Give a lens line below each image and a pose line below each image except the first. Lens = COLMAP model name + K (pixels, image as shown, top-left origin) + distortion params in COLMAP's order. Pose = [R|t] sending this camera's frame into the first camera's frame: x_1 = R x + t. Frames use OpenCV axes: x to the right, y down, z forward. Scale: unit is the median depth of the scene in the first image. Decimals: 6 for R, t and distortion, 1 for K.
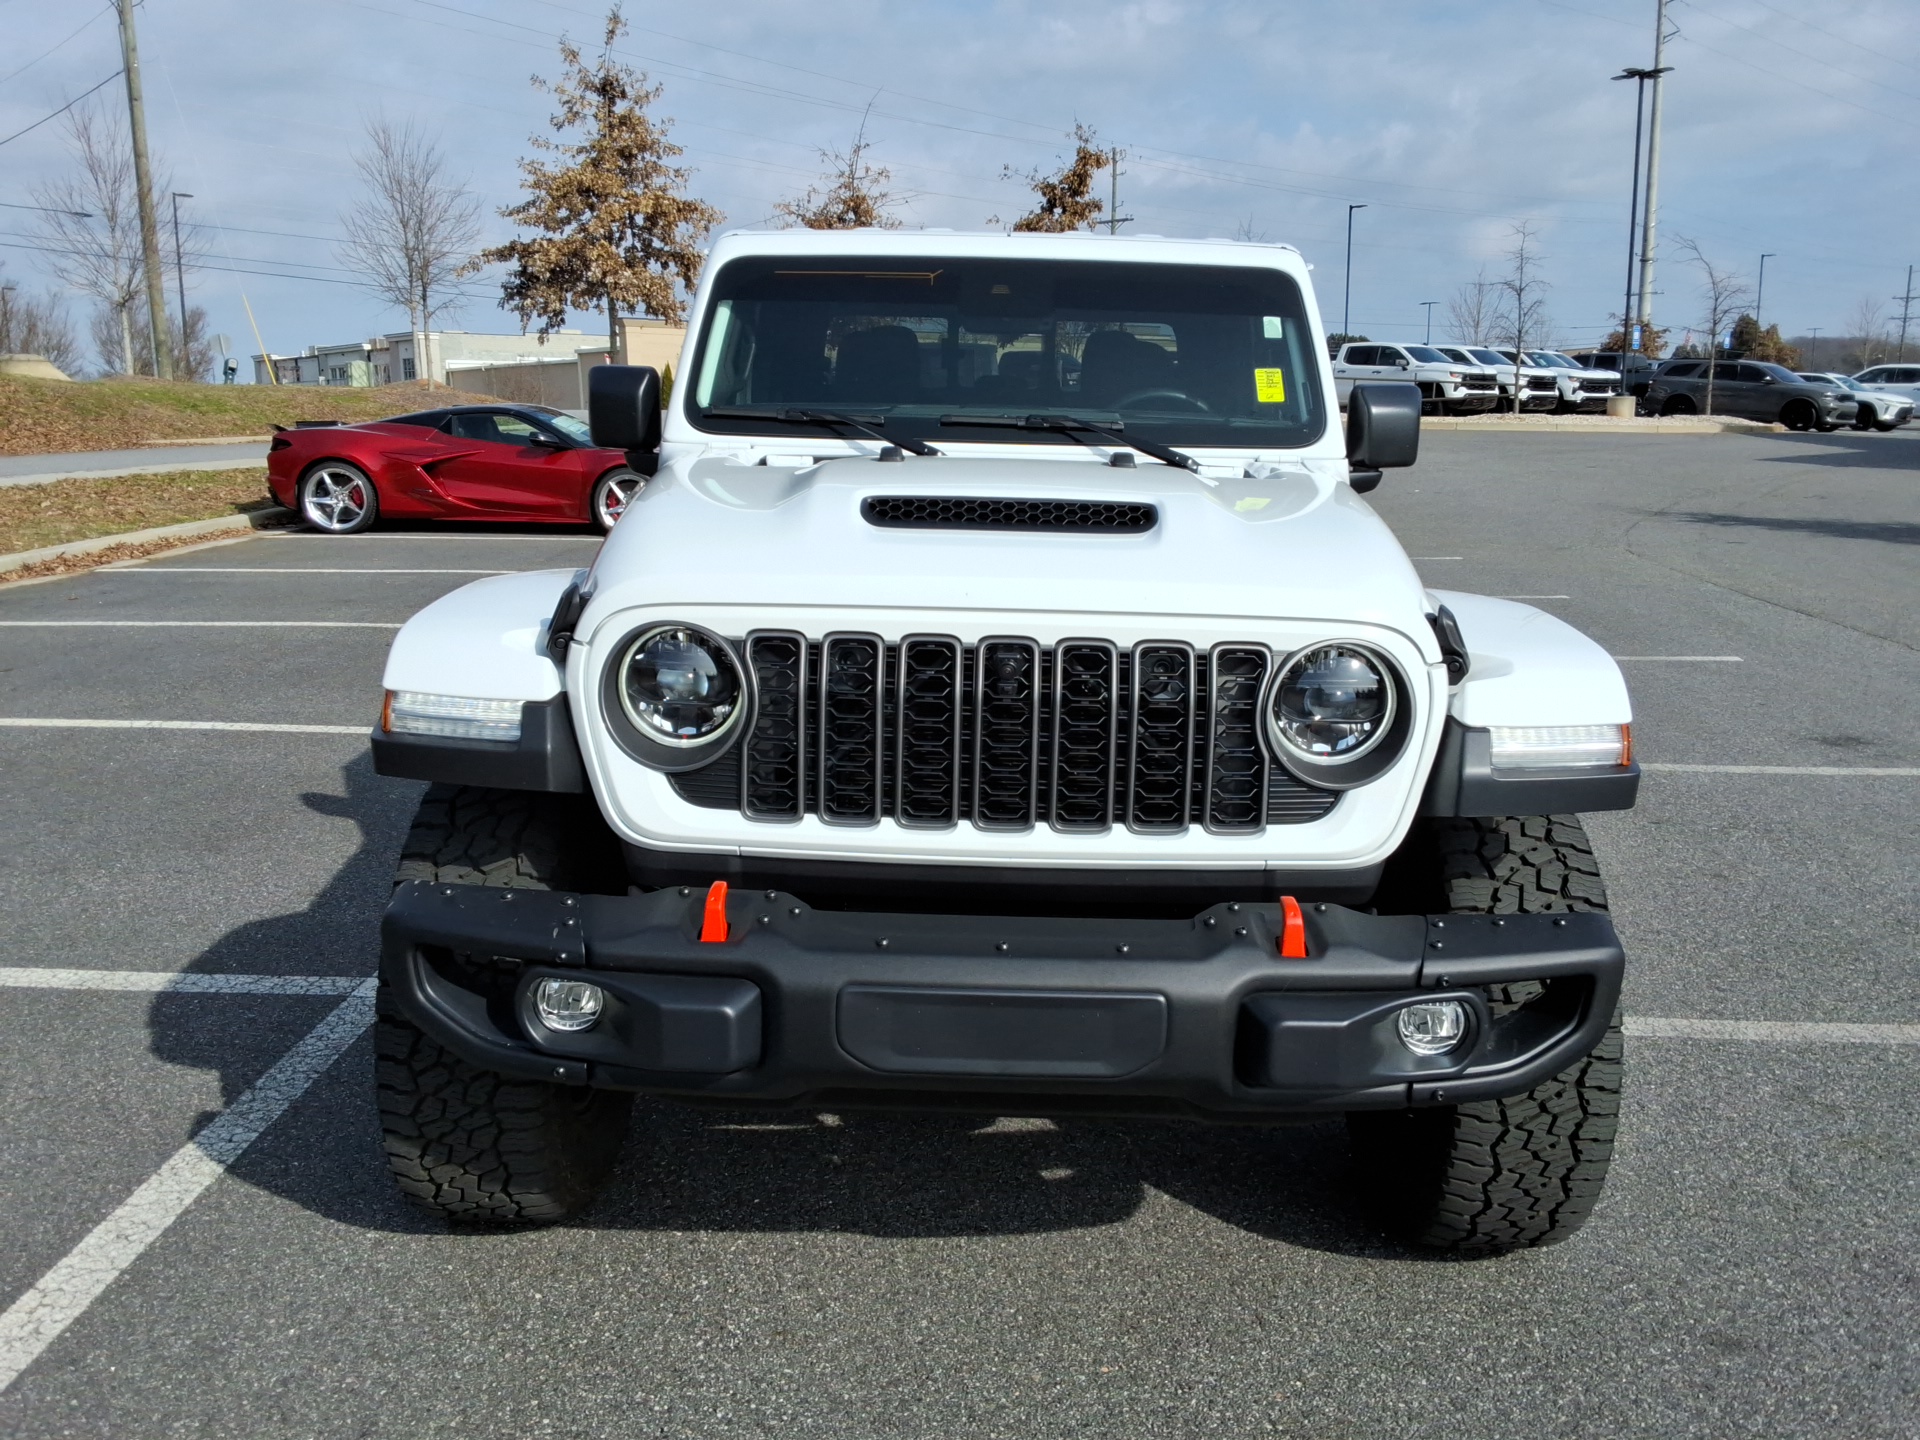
lens RADIAL K [[1536.7, 0, 976.8], [0, 1536.7, 725.6], [0, 0, 1]] dist [0.106261, -0.159092]
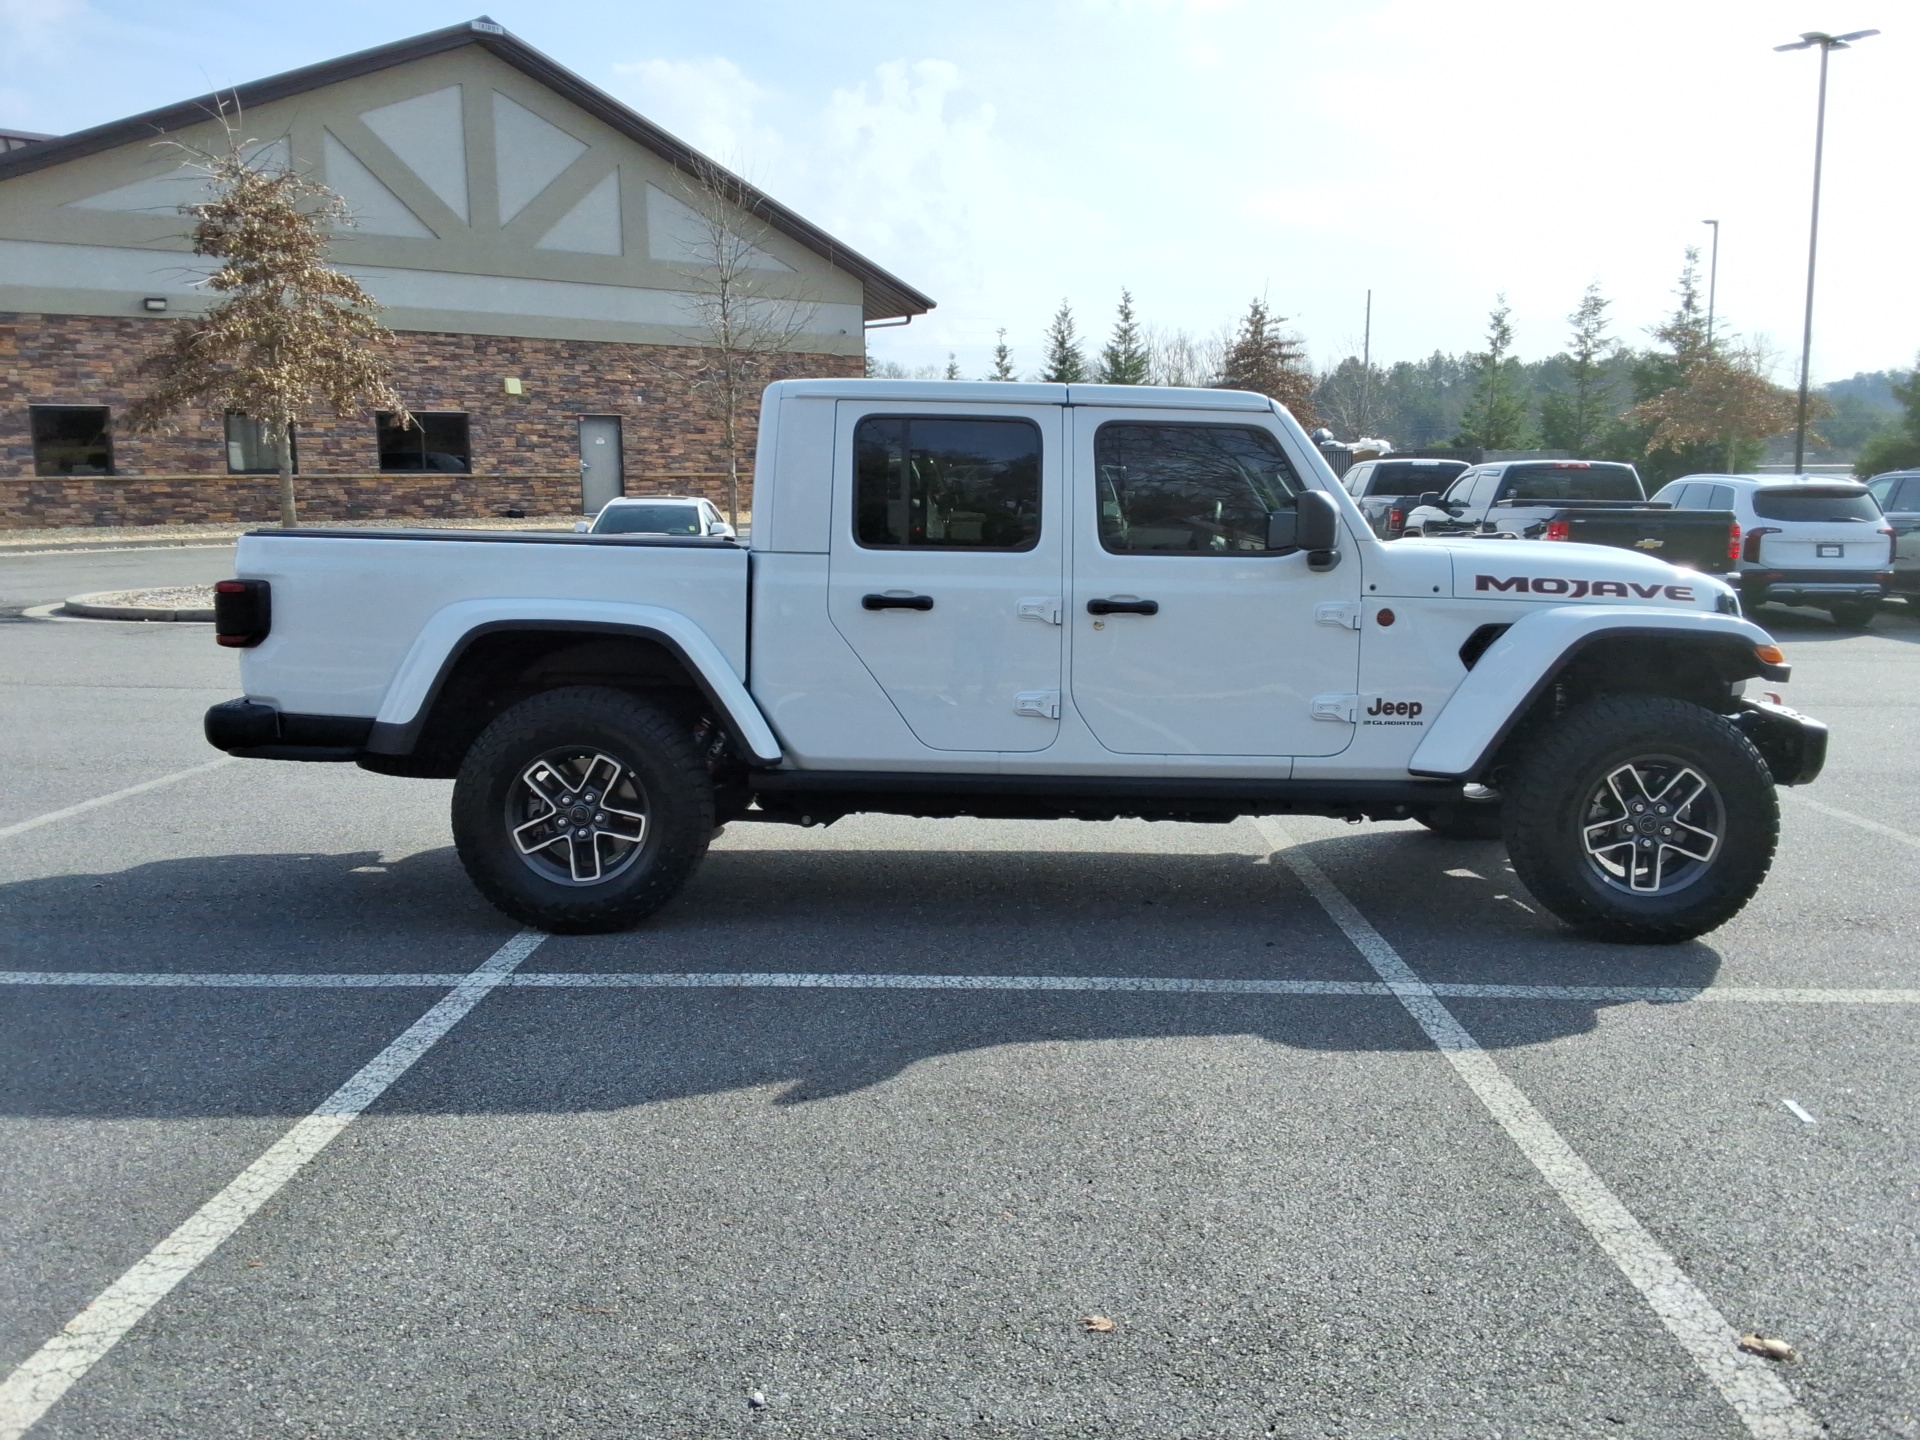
lens RADIAL K [[1536.7, 0, 981.4], [0, 1536.7, 719.2], [0, 0, 1]] dist [0.106261, -0.159092]
pose [[-0.009988, -0.154597, 0.987927, -0.162051], [0.201219, 0.967456, 0.153428, -0.030848], [-0.979495, 0.200322, 0.021445, 0.131332]]
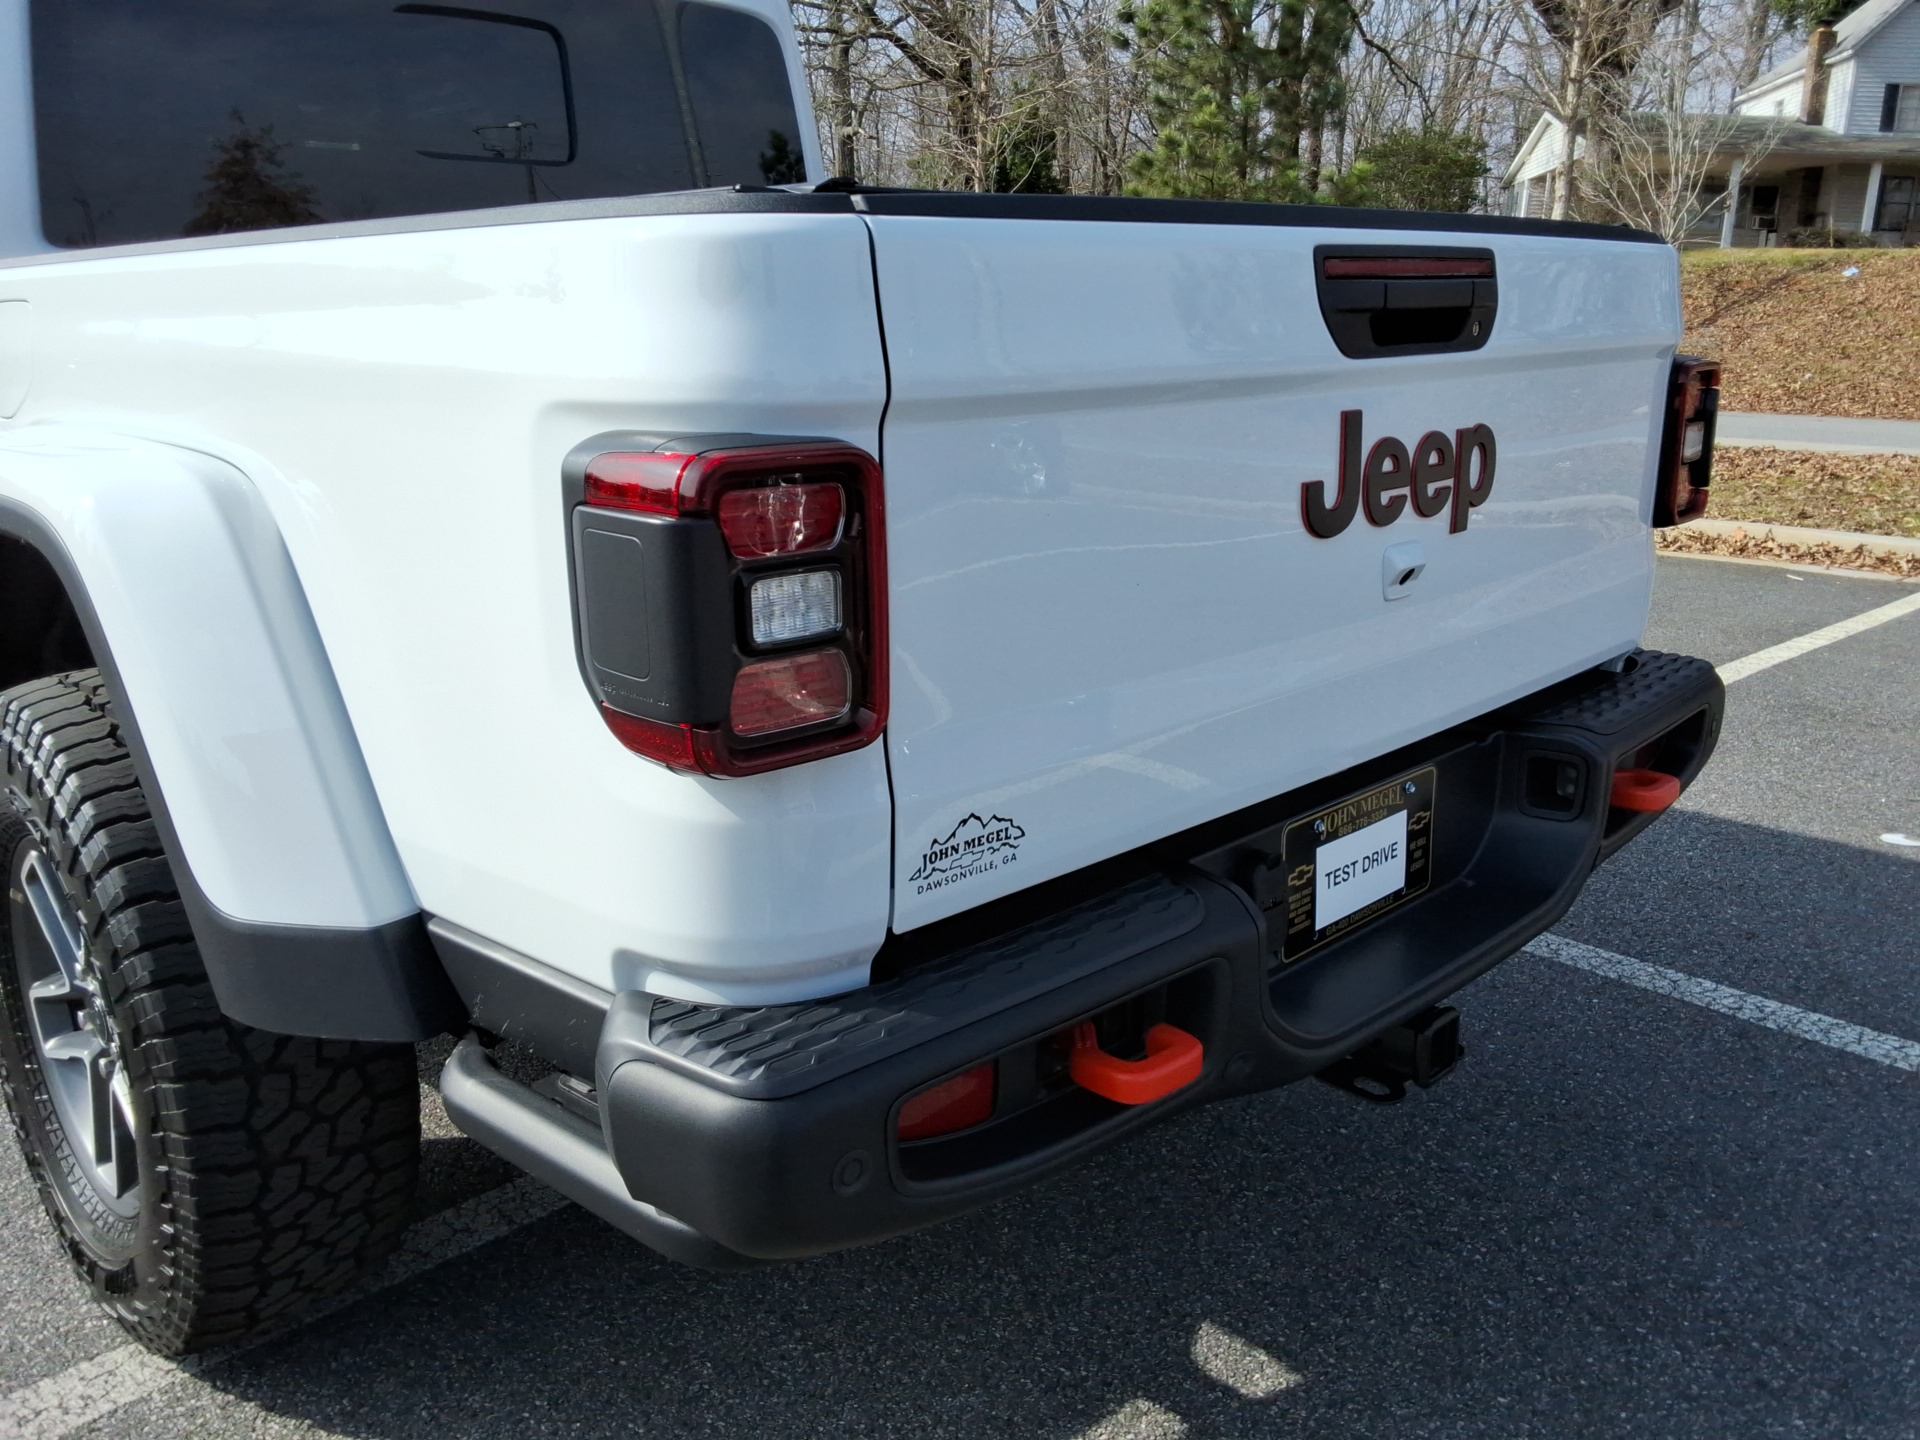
lens RADIAL K [[1536.7, 0, 973.2], [0, 1536.7, 699.3], [0, 0, 1]] dist [0.106261, -0.159092]
pose [[-0.692526, 0.158426, -0.703782, 0.041444], [-0.166615, 0.914084, 0.369716, -0.040508], [0.701889, 0.373298, -0.606631, 0.219862]]
